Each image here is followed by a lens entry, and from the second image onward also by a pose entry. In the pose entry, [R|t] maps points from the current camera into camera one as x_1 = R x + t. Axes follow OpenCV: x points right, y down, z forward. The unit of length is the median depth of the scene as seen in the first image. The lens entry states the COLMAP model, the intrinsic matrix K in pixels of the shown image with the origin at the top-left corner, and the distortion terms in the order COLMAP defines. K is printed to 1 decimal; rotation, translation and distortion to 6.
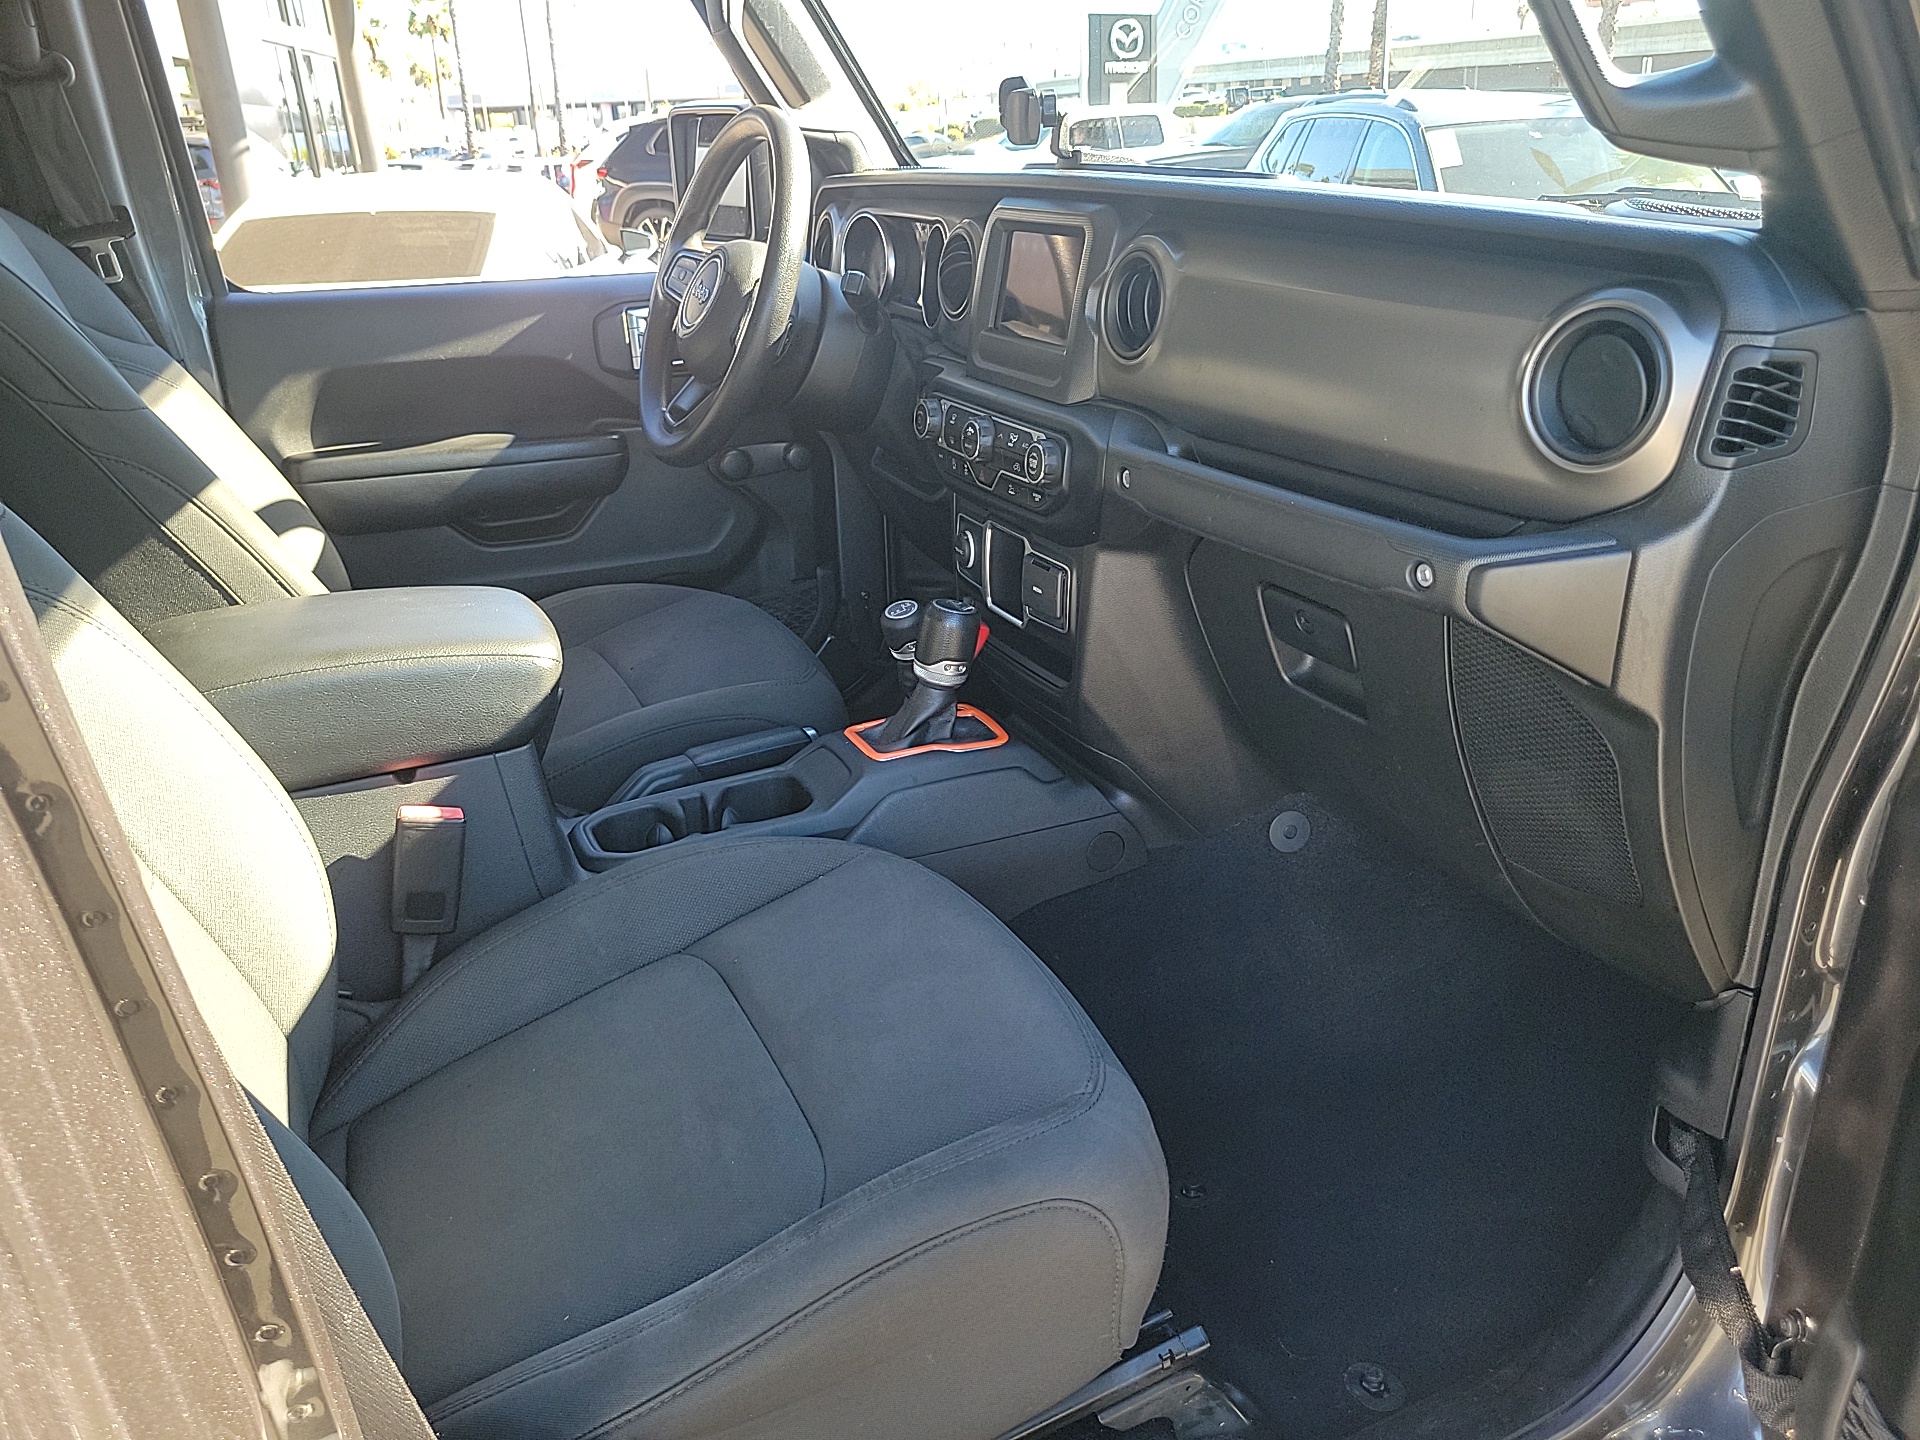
lens RADIAL K [[1450.1, 0, 951.7], [0, 1450.1, 727.0], [0, 0, 1]] dist [0.039460, -0.025253]
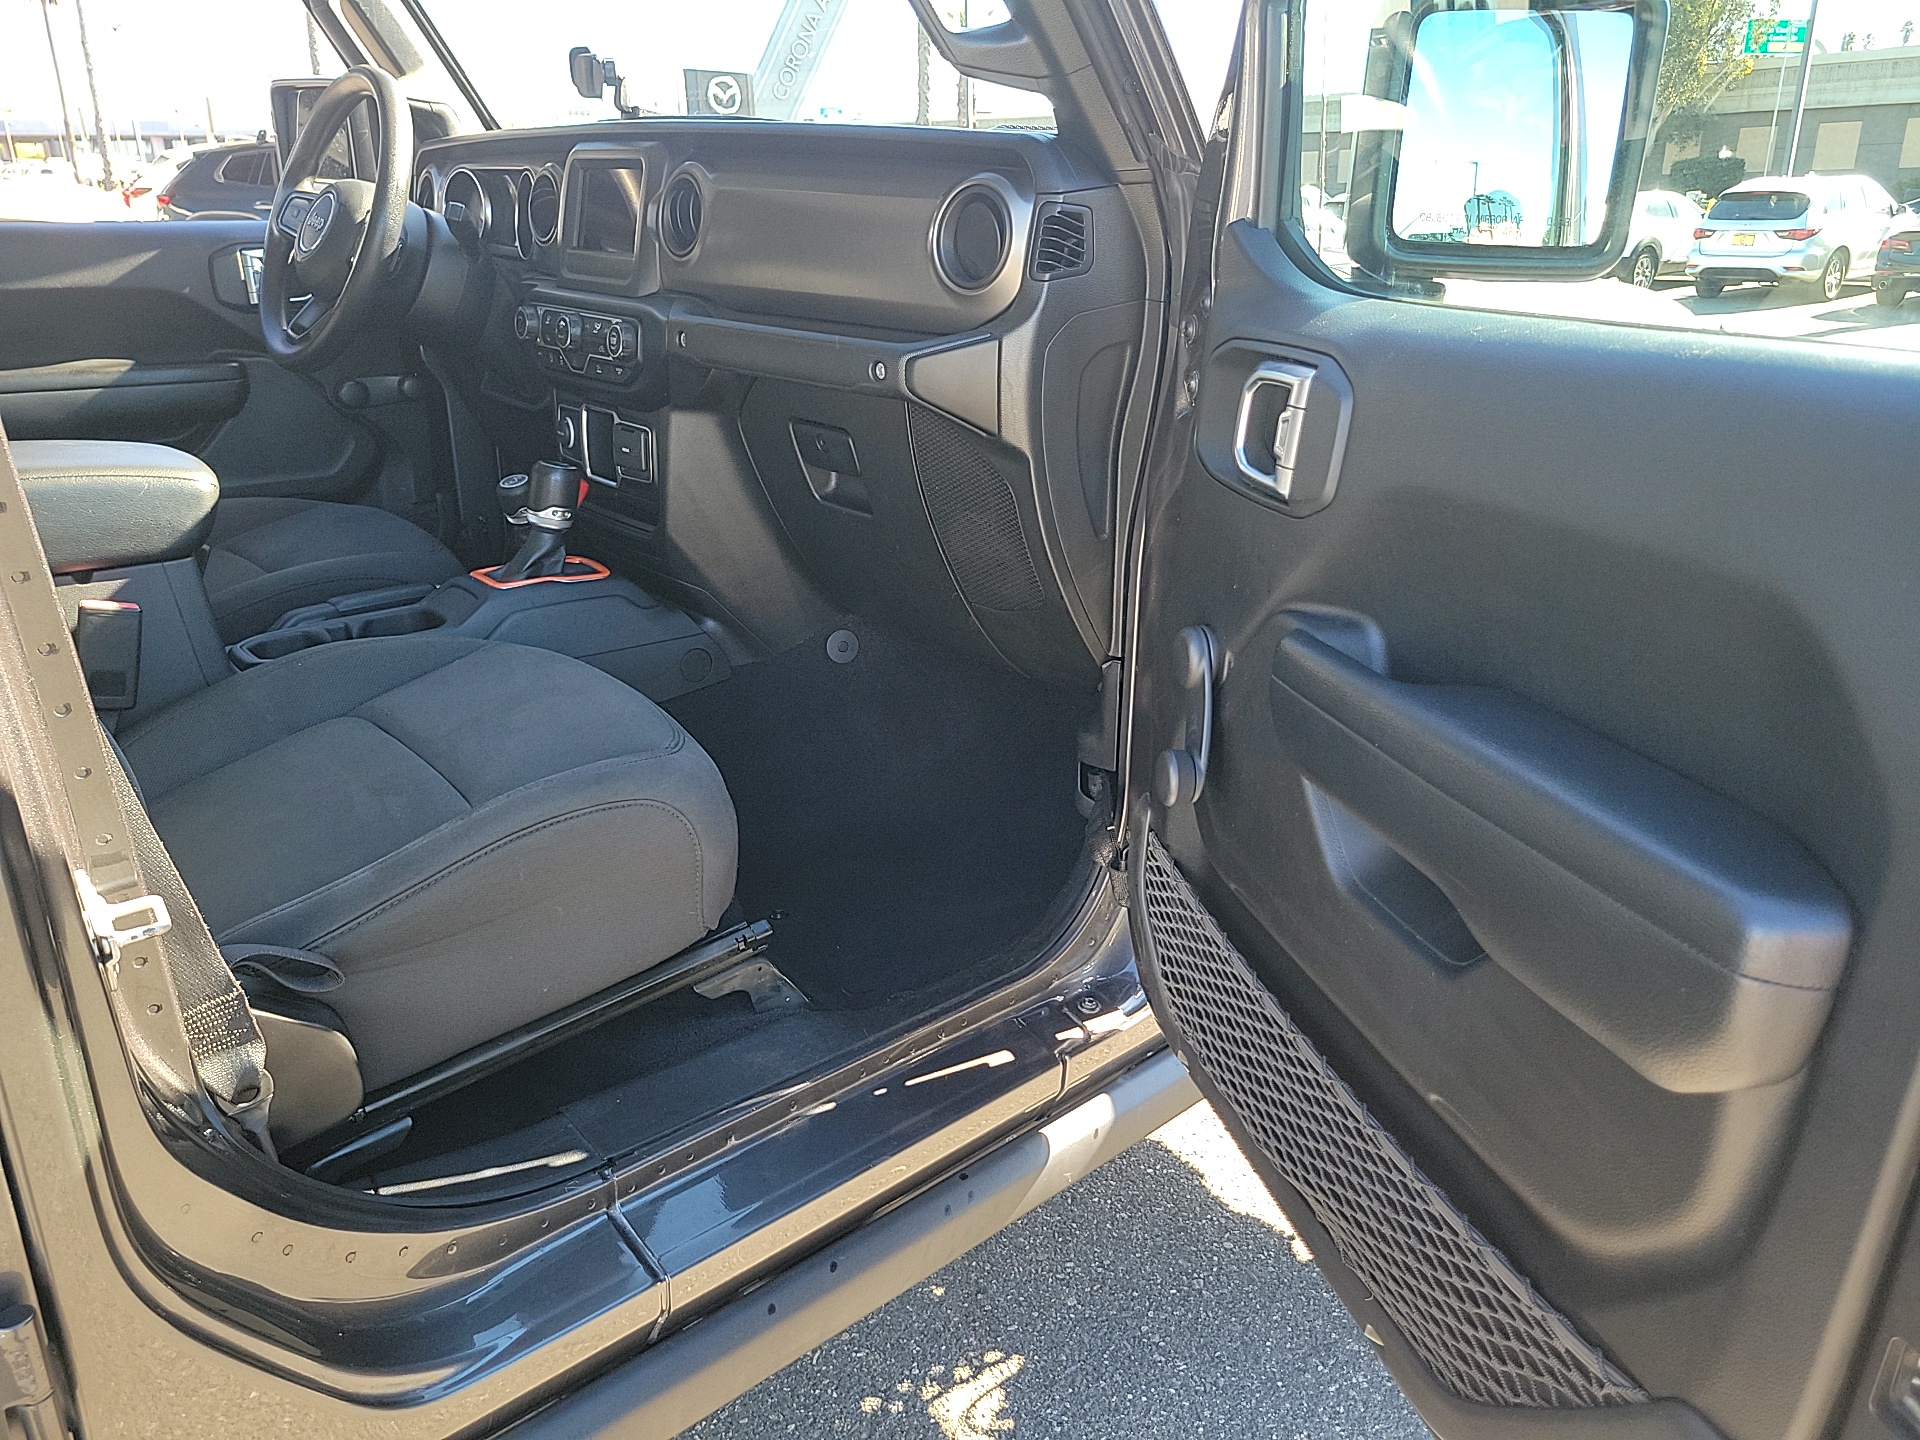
lens RADIAL K [[1454.4, 0, 960.0], [0, 1454.4, 720.0], [0, 0, 1]] dist [0.035472, -0.028696]
pose [[0.966892, -0.058265, 0.248447, 0.011750], [0.067820, 0.997244, -0.030066, 0.195095], [-0.246011, 0.045920, 0.968179, -0.278151]]
